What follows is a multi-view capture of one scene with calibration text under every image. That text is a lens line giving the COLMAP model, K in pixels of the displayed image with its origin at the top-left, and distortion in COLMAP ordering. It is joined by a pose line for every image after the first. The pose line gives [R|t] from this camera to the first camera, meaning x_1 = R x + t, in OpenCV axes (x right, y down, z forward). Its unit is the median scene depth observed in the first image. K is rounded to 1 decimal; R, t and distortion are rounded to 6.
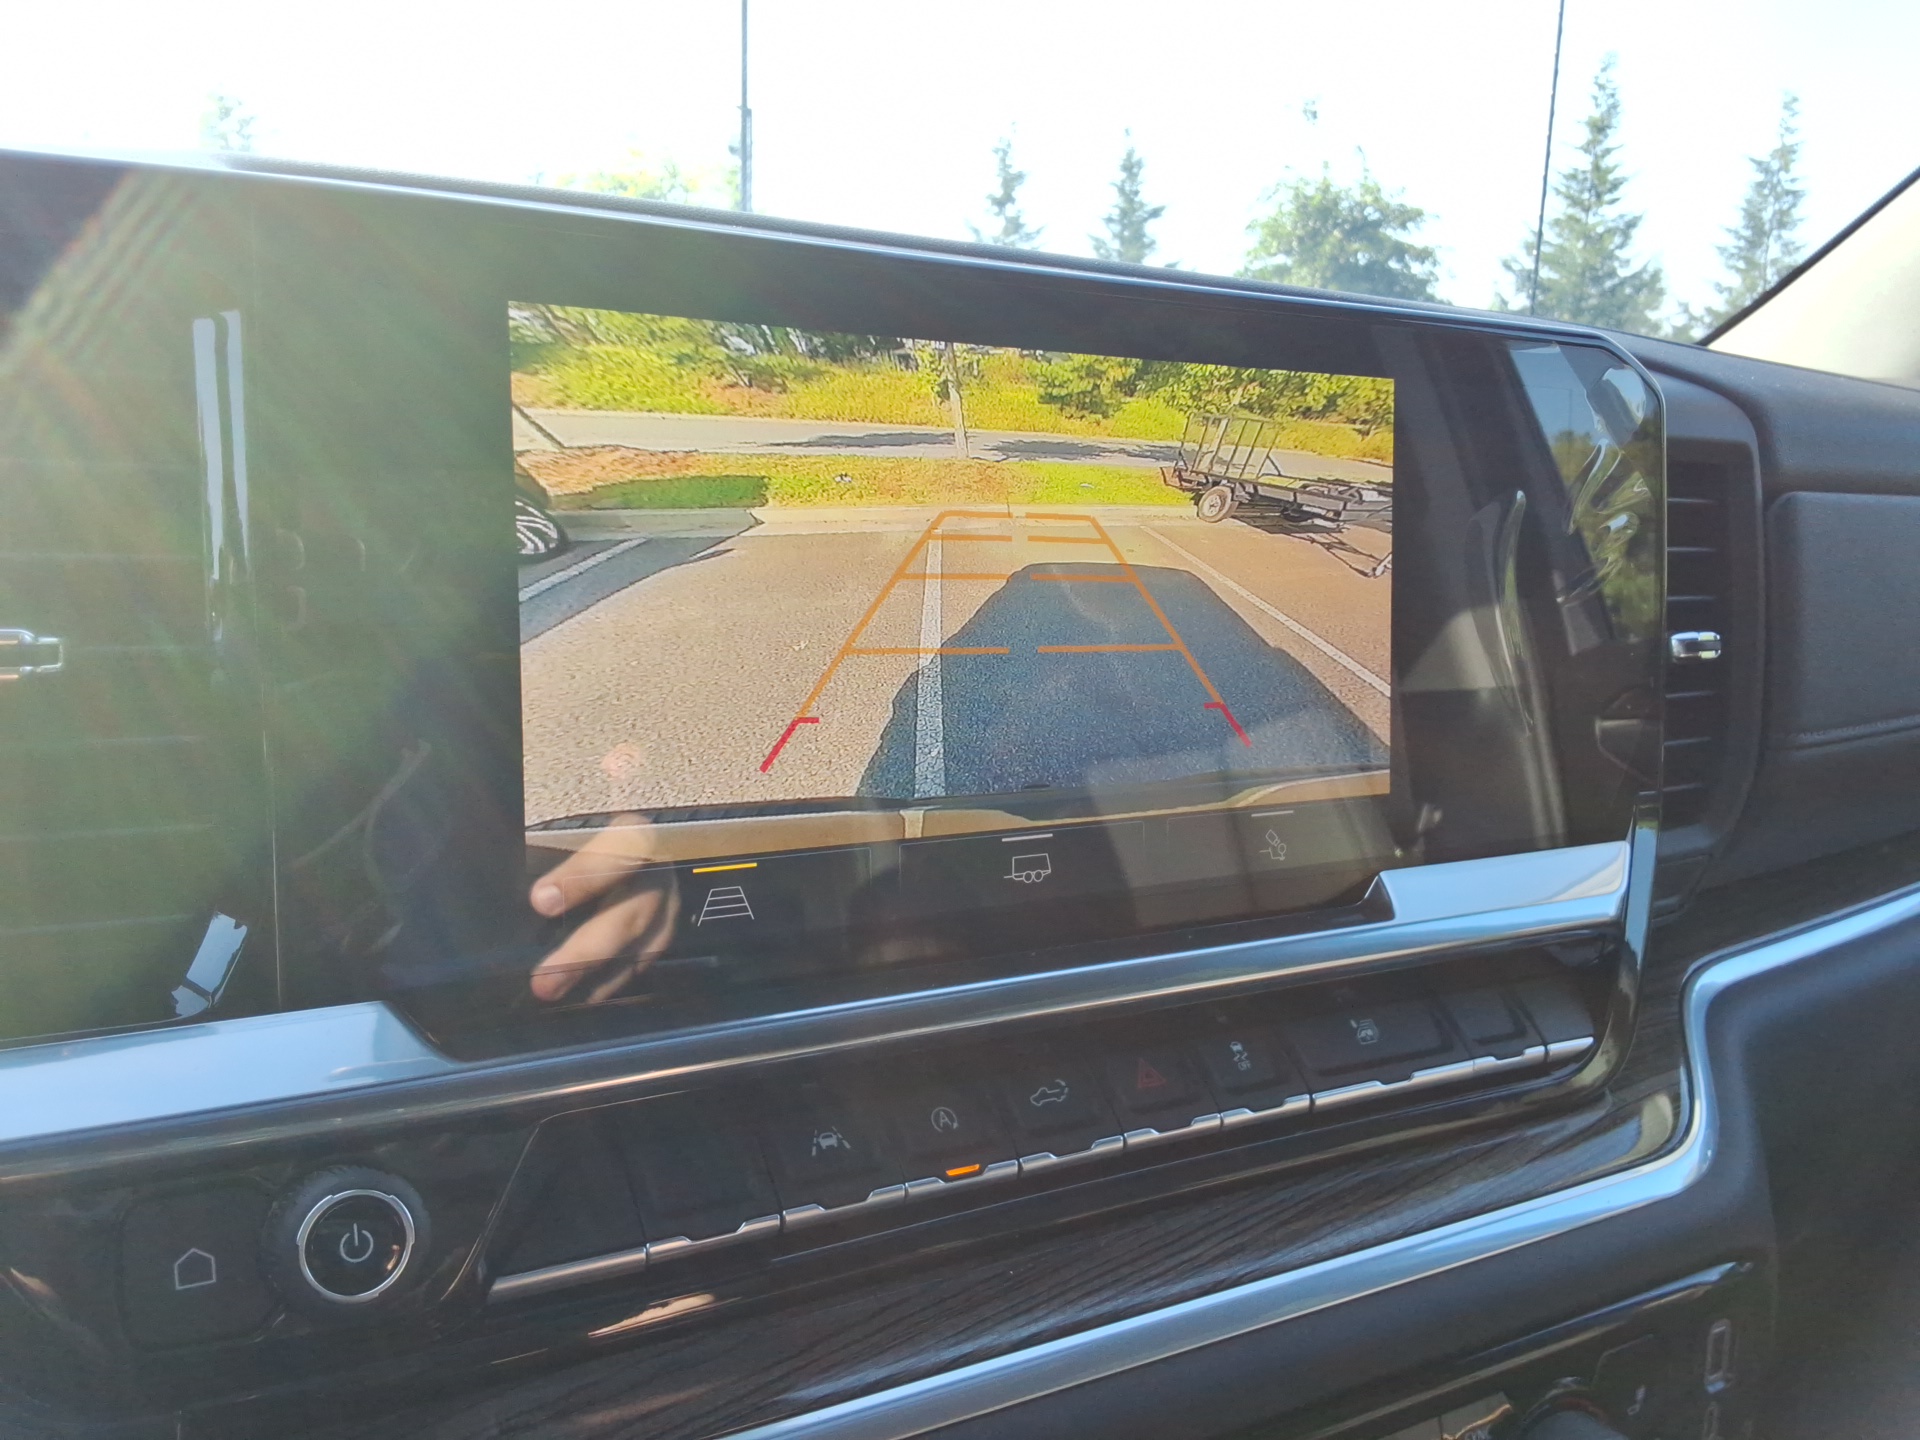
lens RADIAL K [[1566.8, 0, 958.7], [0, 1566.8, 711.1], [0, 0, 1]] dist [0.134821, -0.214377]
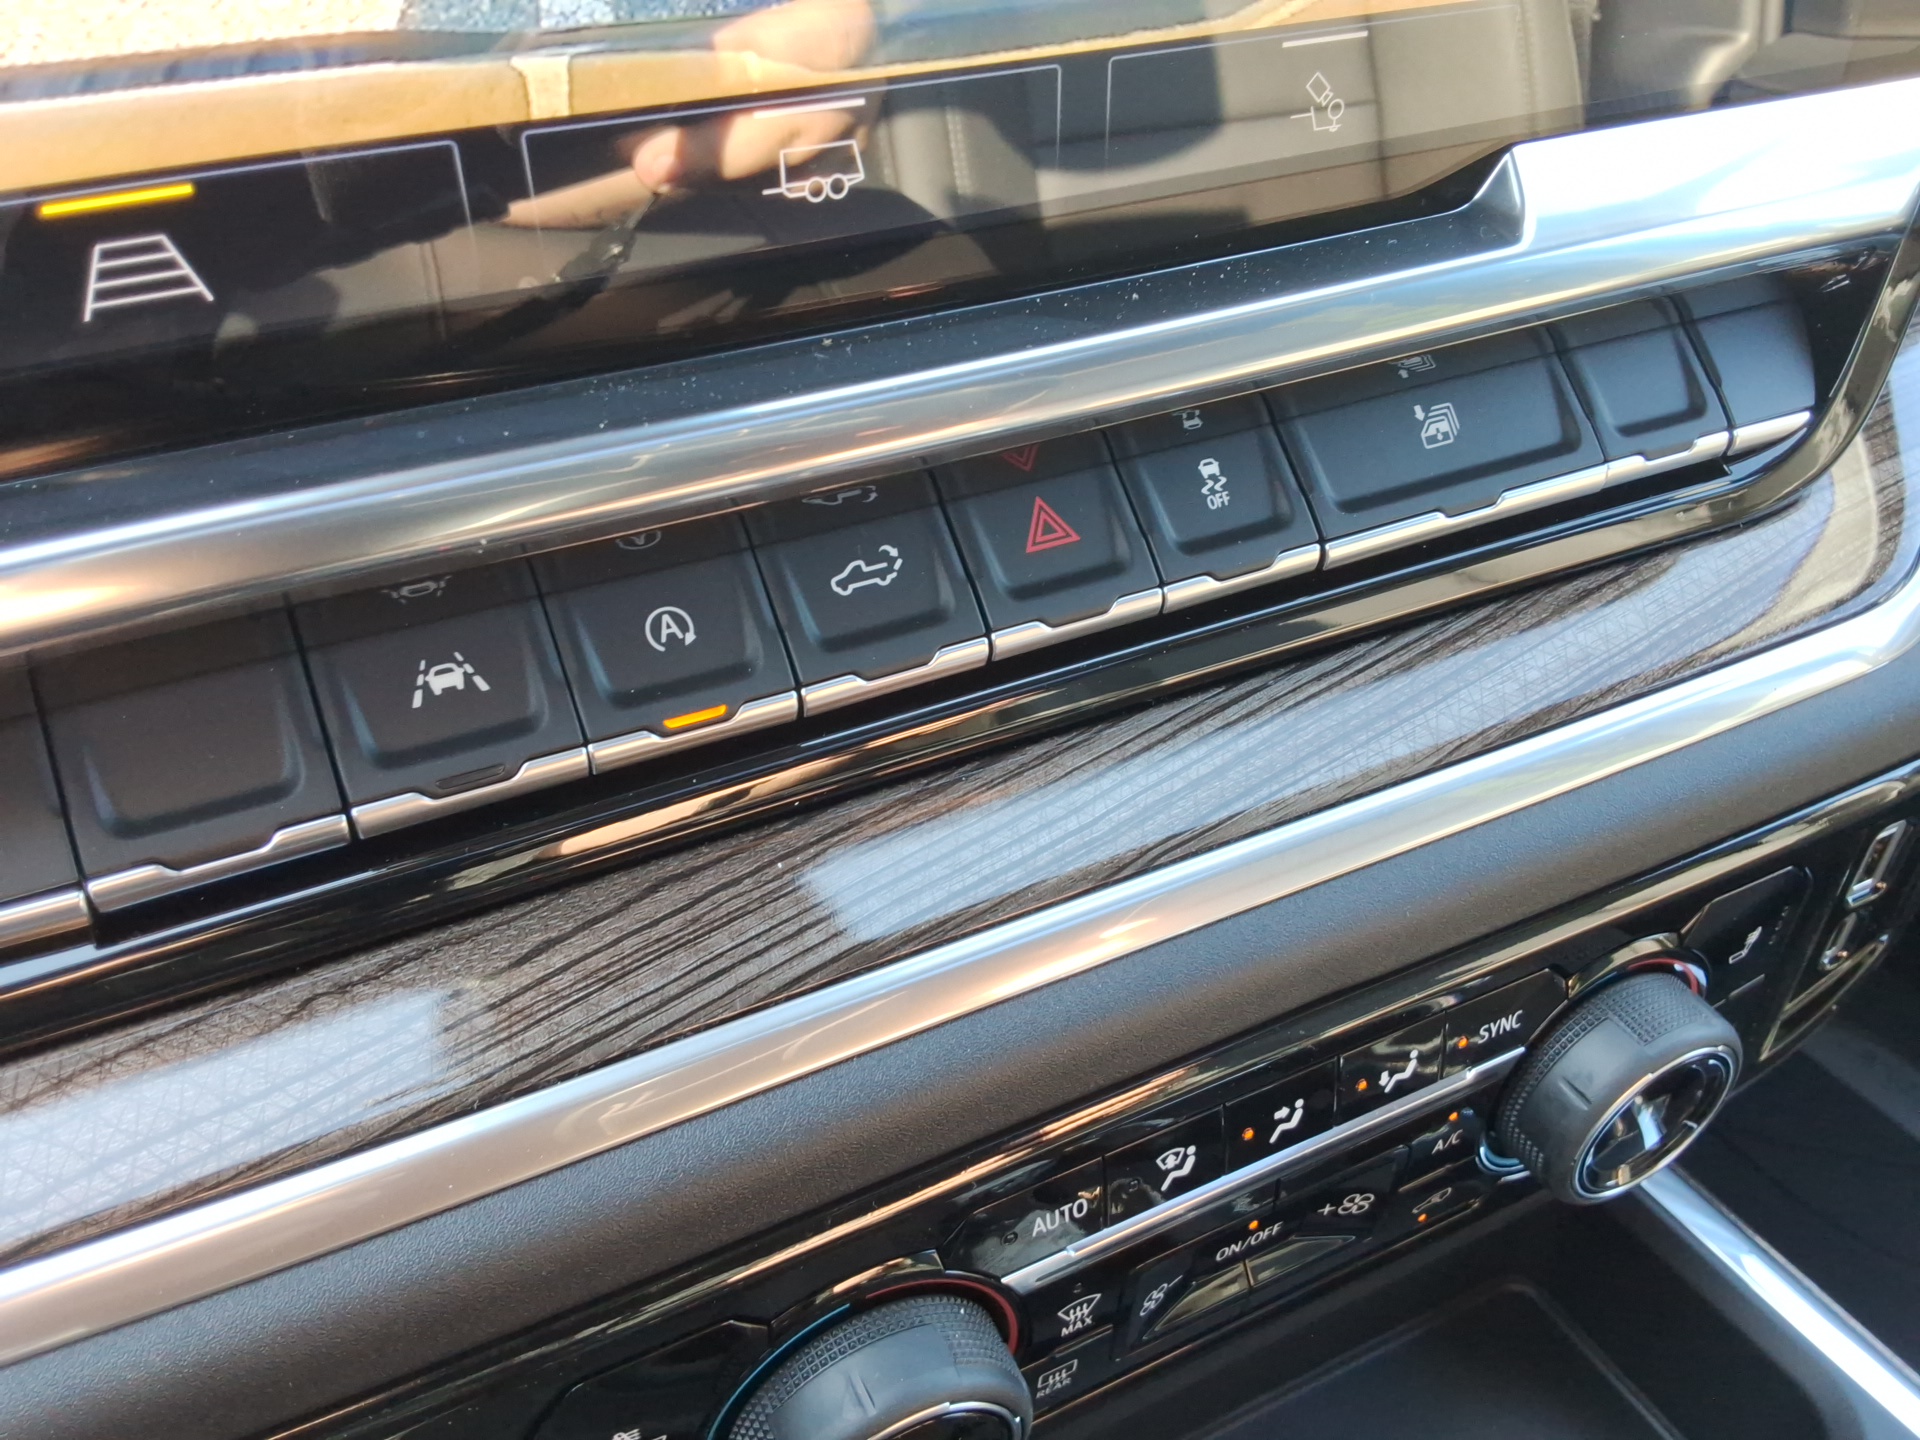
lens RADIAL K [[1525.6, 0, 993.0], [0, 1525.6, 721.3], [0, 0, 1]] dist [0.120479, -0.191607]
pose [[0.997732, 0.030587, -0.059959, 0.140814], [0.004099, 0.861522, 0.507704, -0.003375], [0.067185, -0.506798, 0.859443, 0.472025]]
